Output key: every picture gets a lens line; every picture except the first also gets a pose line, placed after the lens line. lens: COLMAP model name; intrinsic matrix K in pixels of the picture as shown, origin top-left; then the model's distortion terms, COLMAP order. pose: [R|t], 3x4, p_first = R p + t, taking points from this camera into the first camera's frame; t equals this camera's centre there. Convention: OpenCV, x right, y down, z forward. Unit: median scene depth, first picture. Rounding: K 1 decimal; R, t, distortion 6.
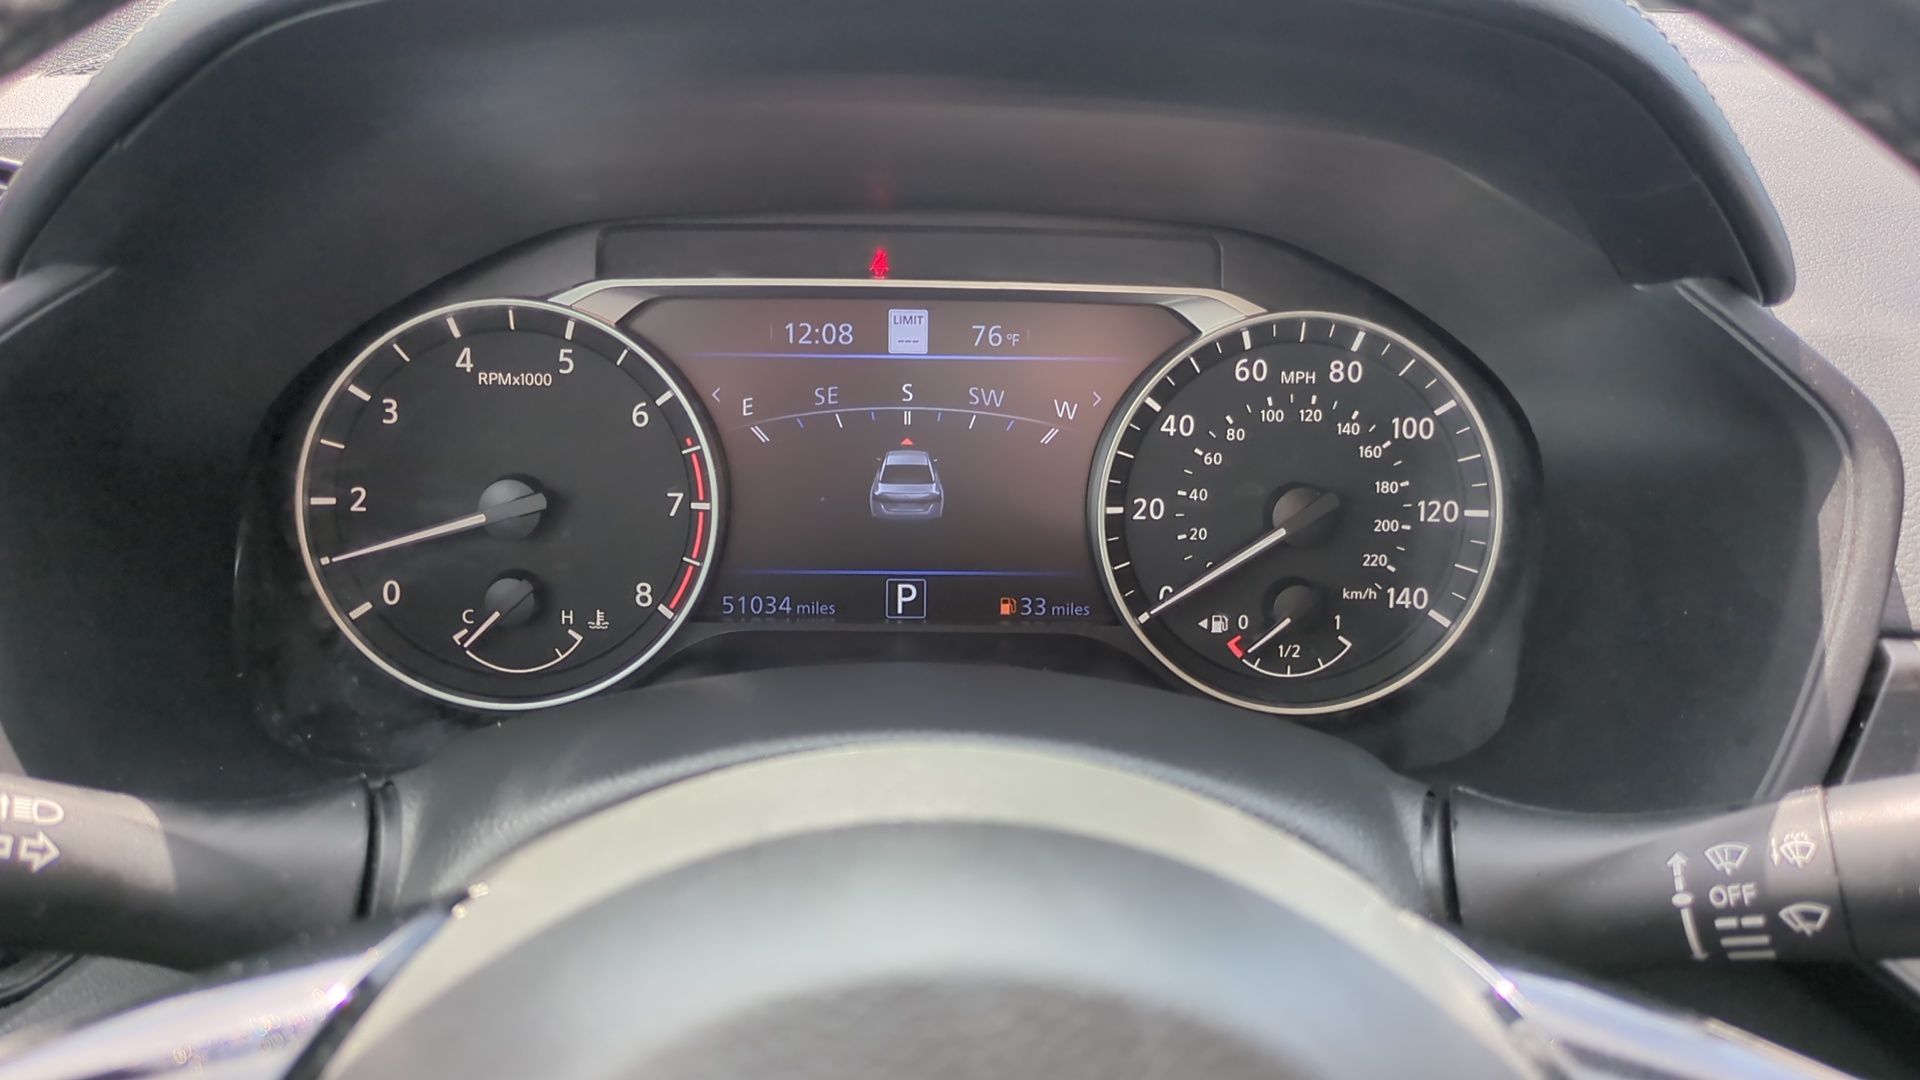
lens RADIAL K [[1649.5, 0, 960.0], [0, 1649.5, 540.0], [0, 0, 1]] dist [0.025810, -0.019763]
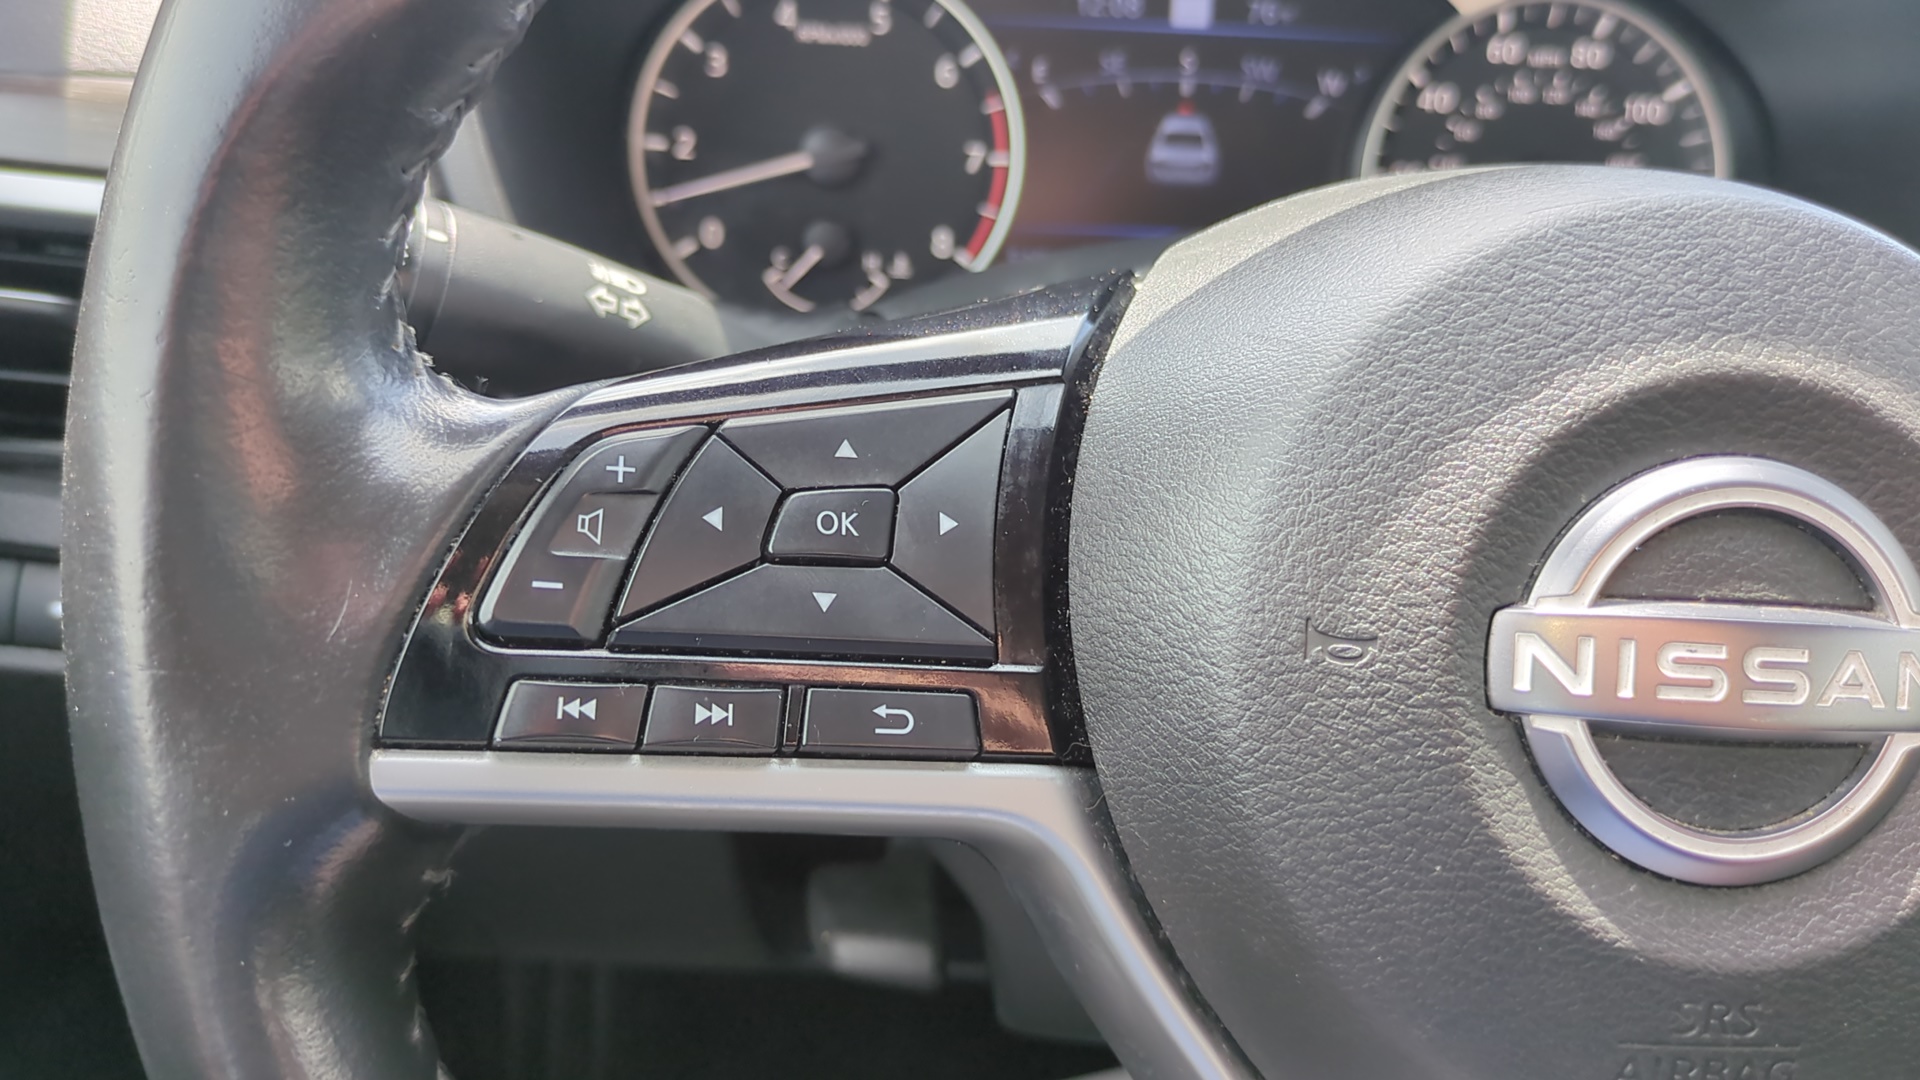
lens RADIAL K [[1649.5, 0, 960.0], [0, 1649.5, 540.0], [0, 0, 1]] dist [0.025810, -0.019763]
pose [[0.999226, 0.021537, 0.032906, -0.211558], [-0.023784, 0.997298, 0.069503, 0.152162], [-0.031320, -0.070232, 0.997039, -0.100255]]
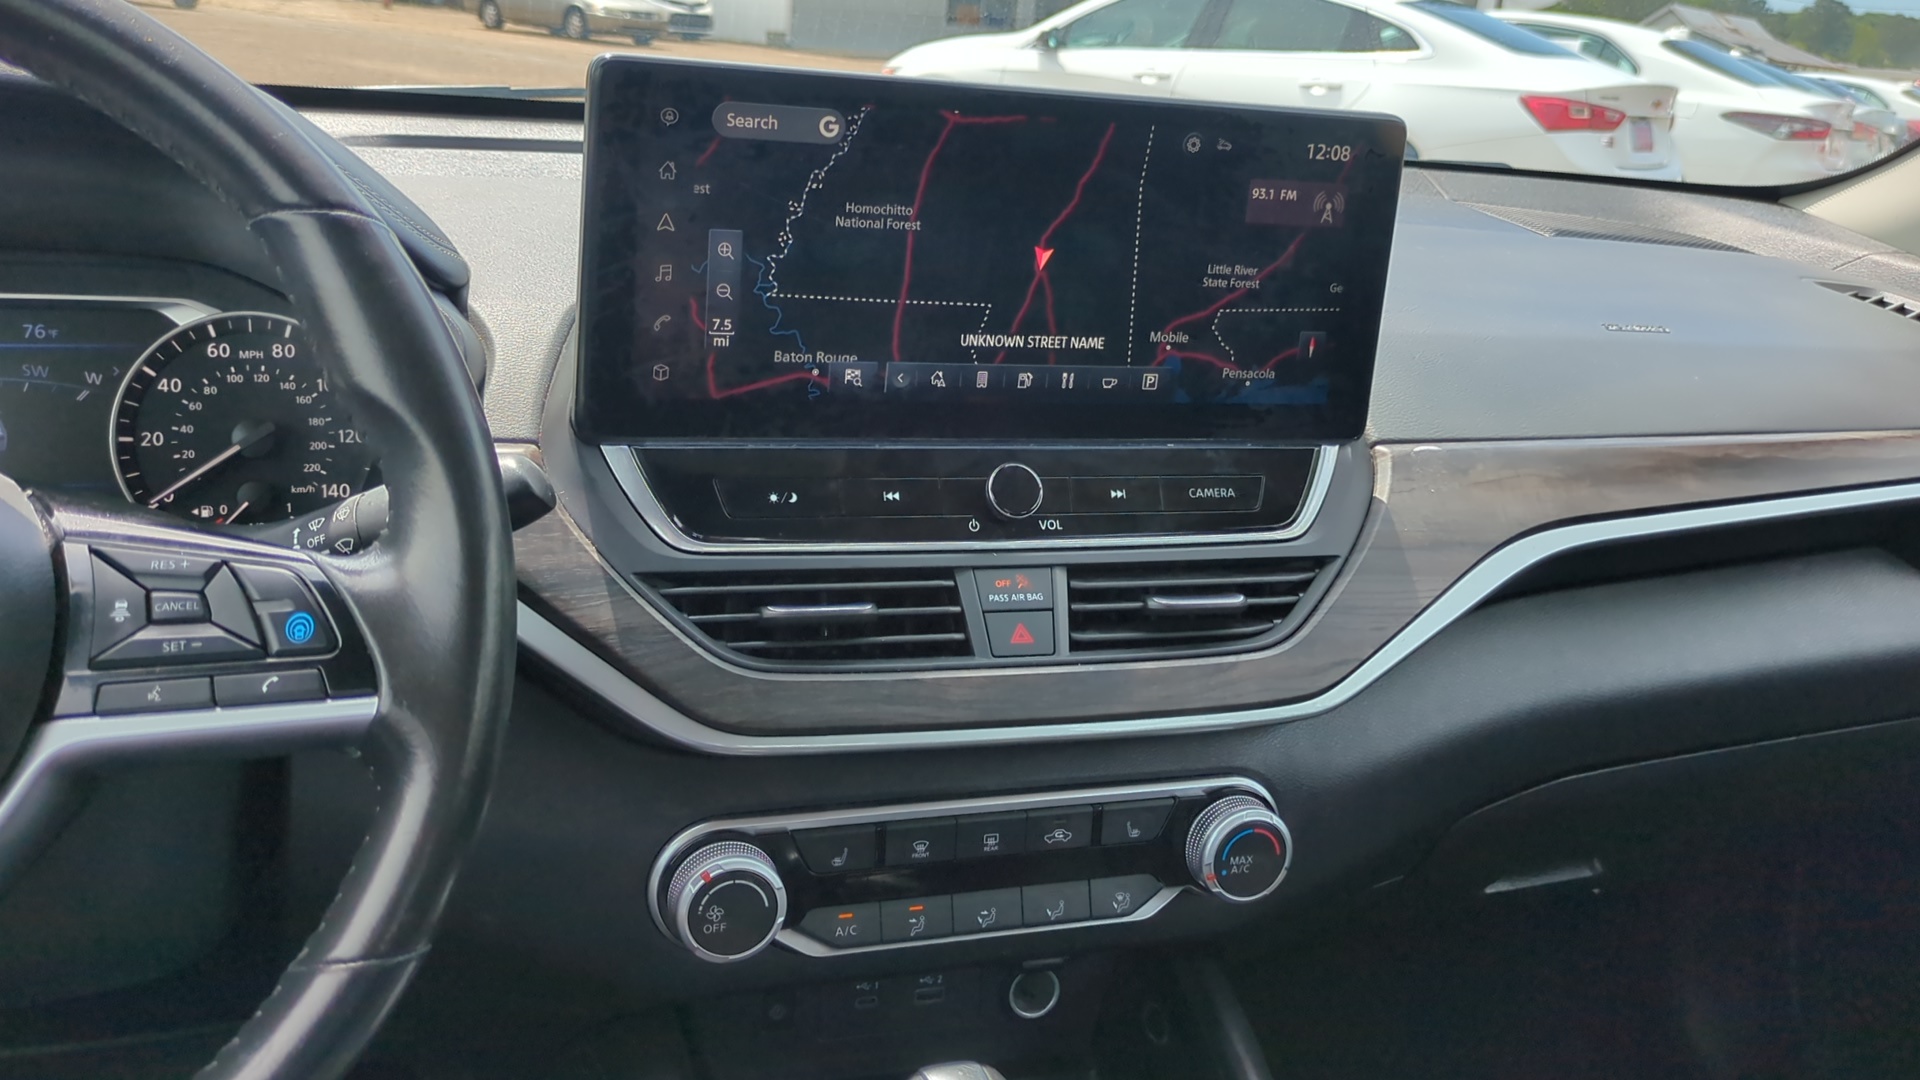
lens RADIAL K [[1619.6, 0, 960.0], [0, 1619.6, 540.0], [0, 0, 1]] dist [0.063090, -0.127960]
pose [[0.956719, -0.047893, 0.287046, 0.400377], [0.079044, 0.992049, -0.097929, 0.289584], [-0.280073, 0.116379, 0.952898, -0.679559]]
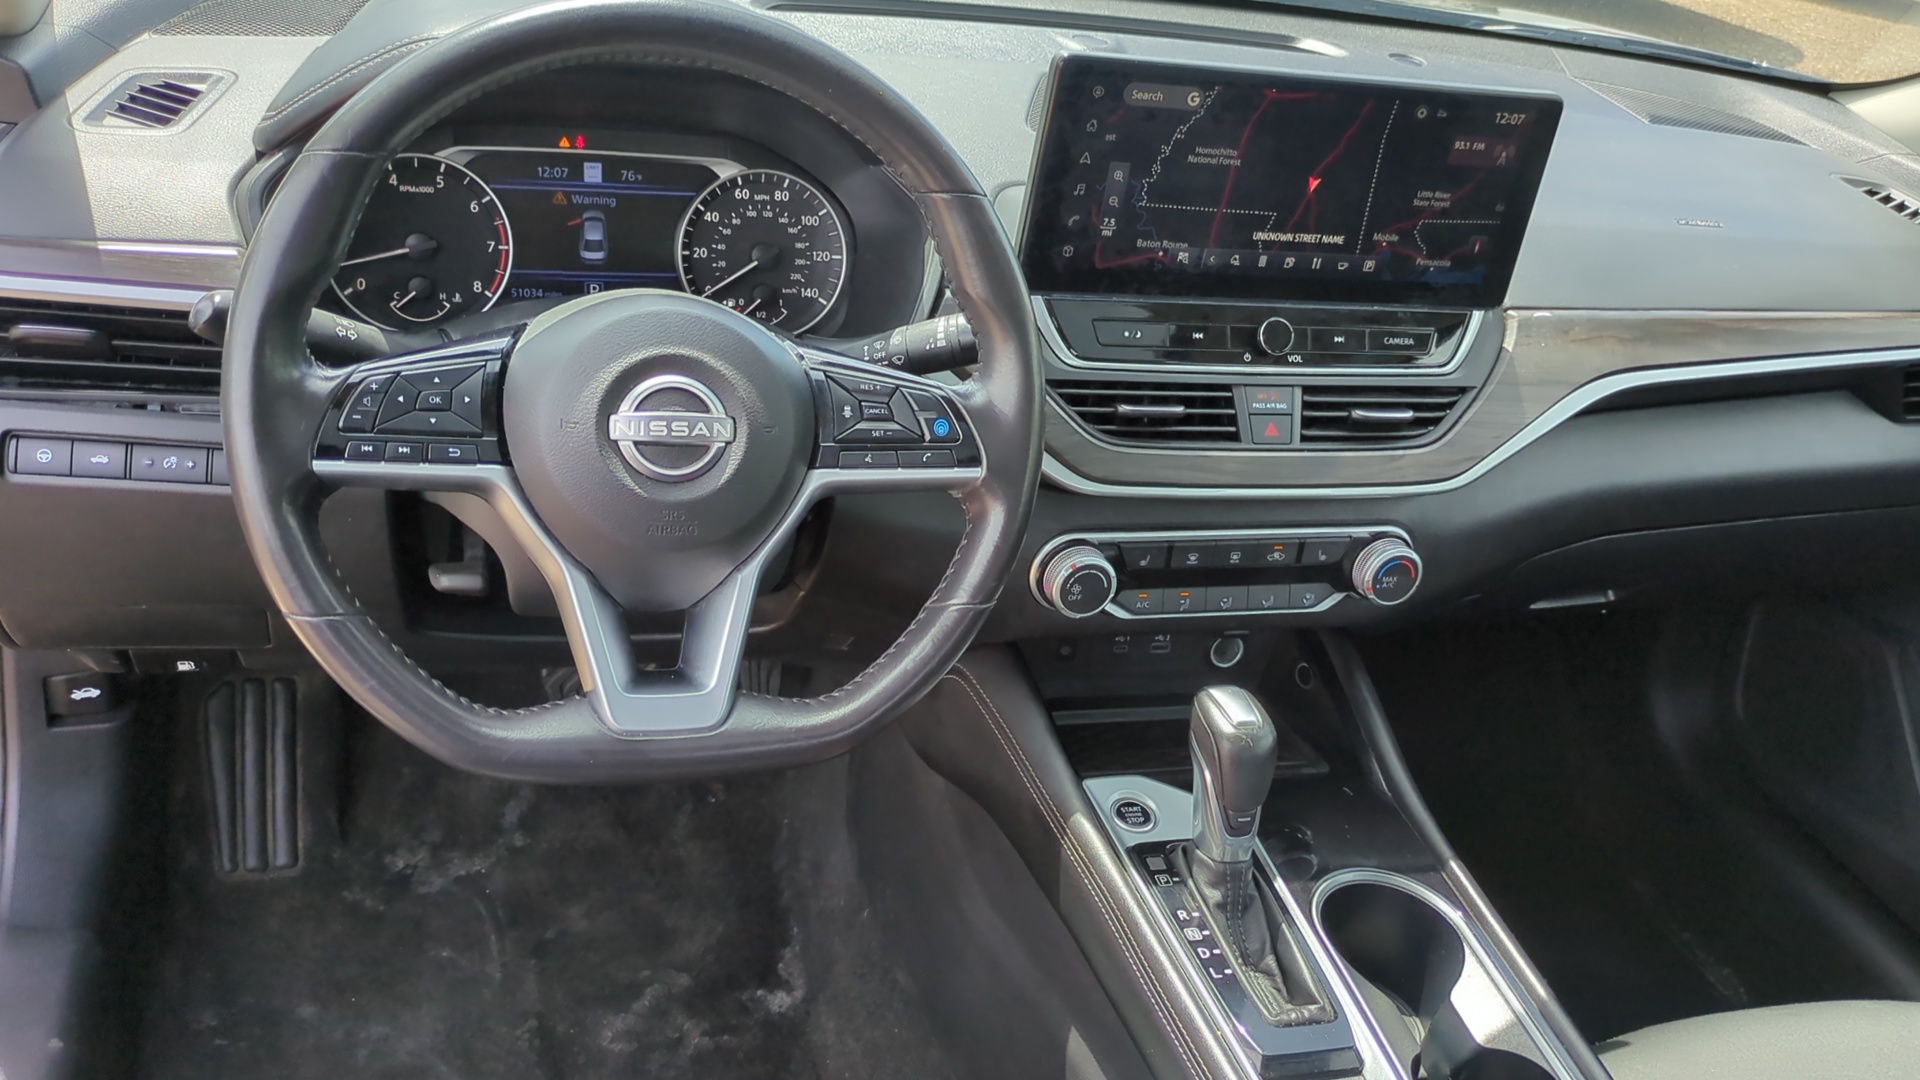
lens RADIAL K [[1619.6, 0, 960.0], [0, 1619.6, 540.0], [0, 0, 1]] dist [0.063090, -0.127960]
pose [[0.962357, -0.032957, 0.269783, -0.168832], [0.005603, 0.994816, 0.101542, 0.156633], [-0.271731, -0.096208, 0.957552, -1.370898]]
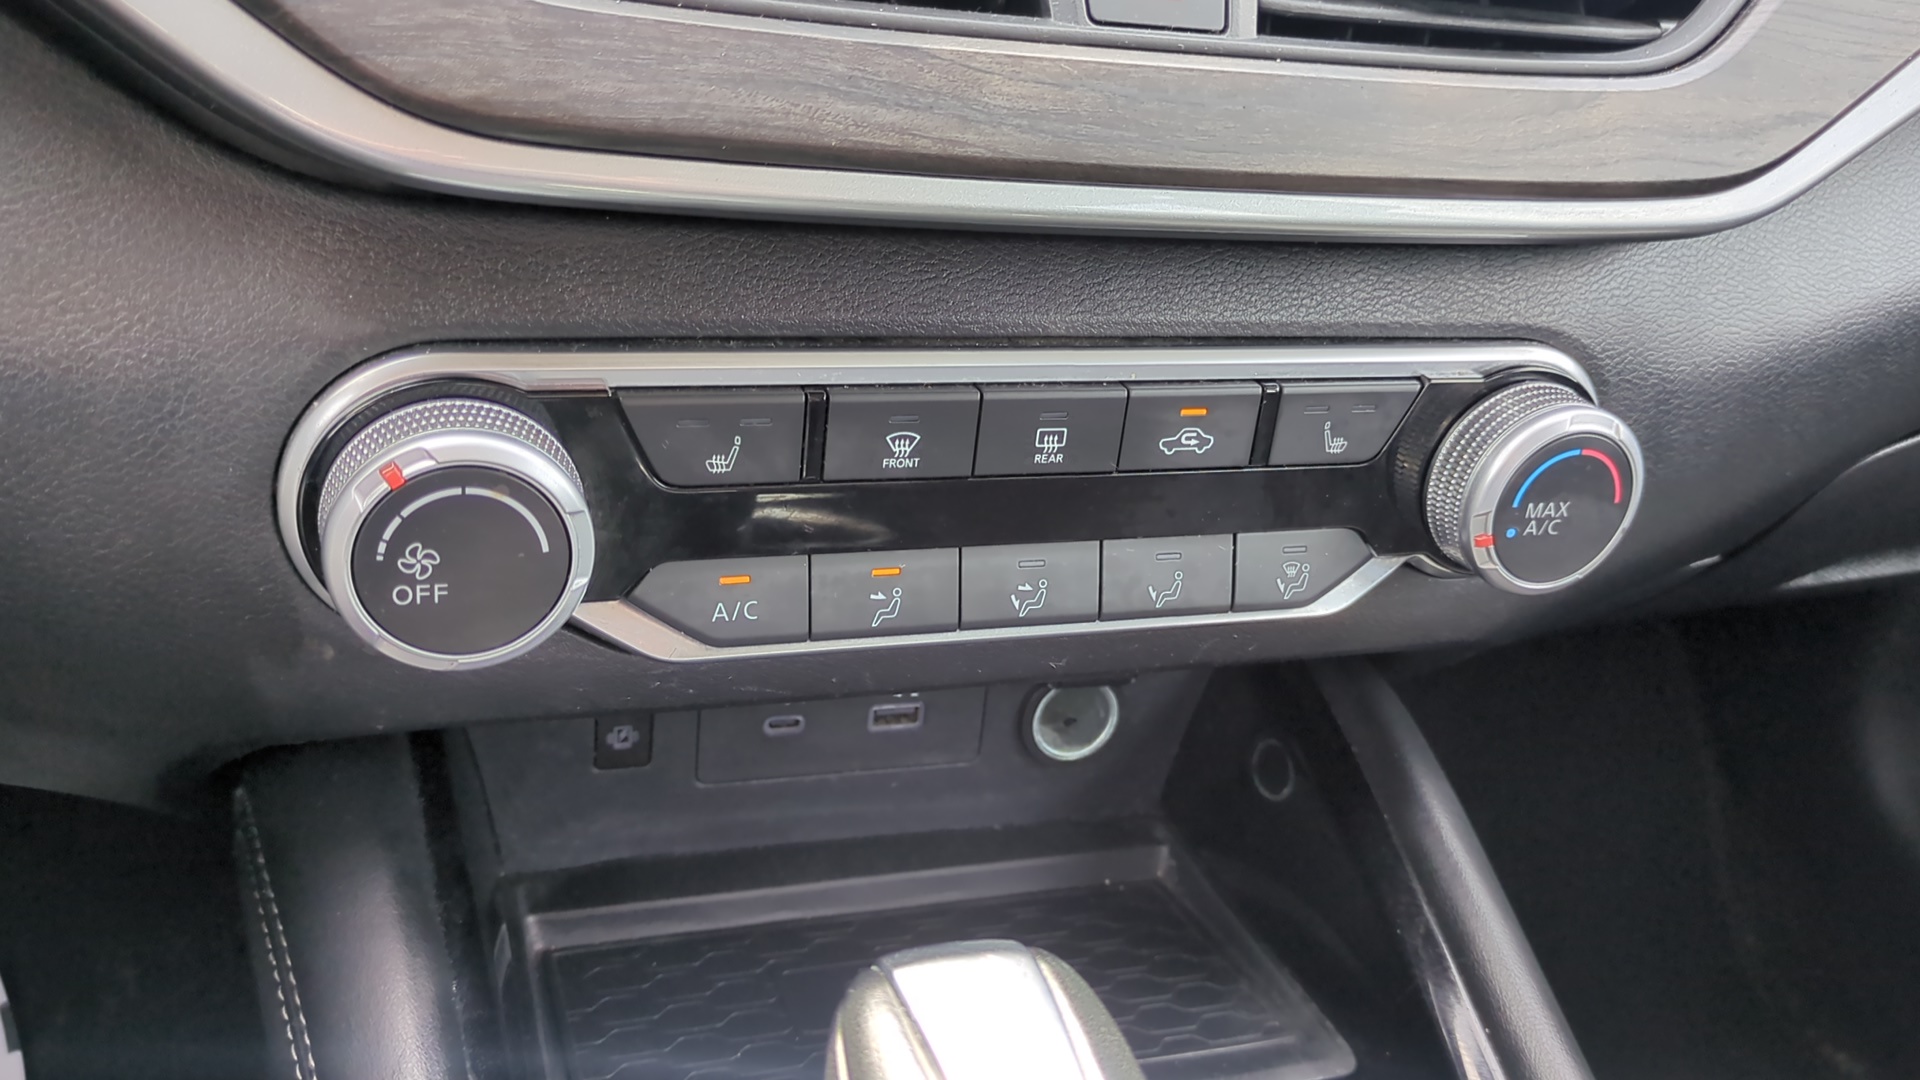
lens RADIAL K [[1649.5, 0, 960.0], [0, 1649.5, 540.0], [0, 0, 1]] dist [0.025810, -0.019763]
pose [[0.952916, -0.056234, 0.297974, 0.585682], [0.023454, 0.993379, 0.112464, 0.379196], [-0.302326, -0.100180, 0.947926, 0.079622]]
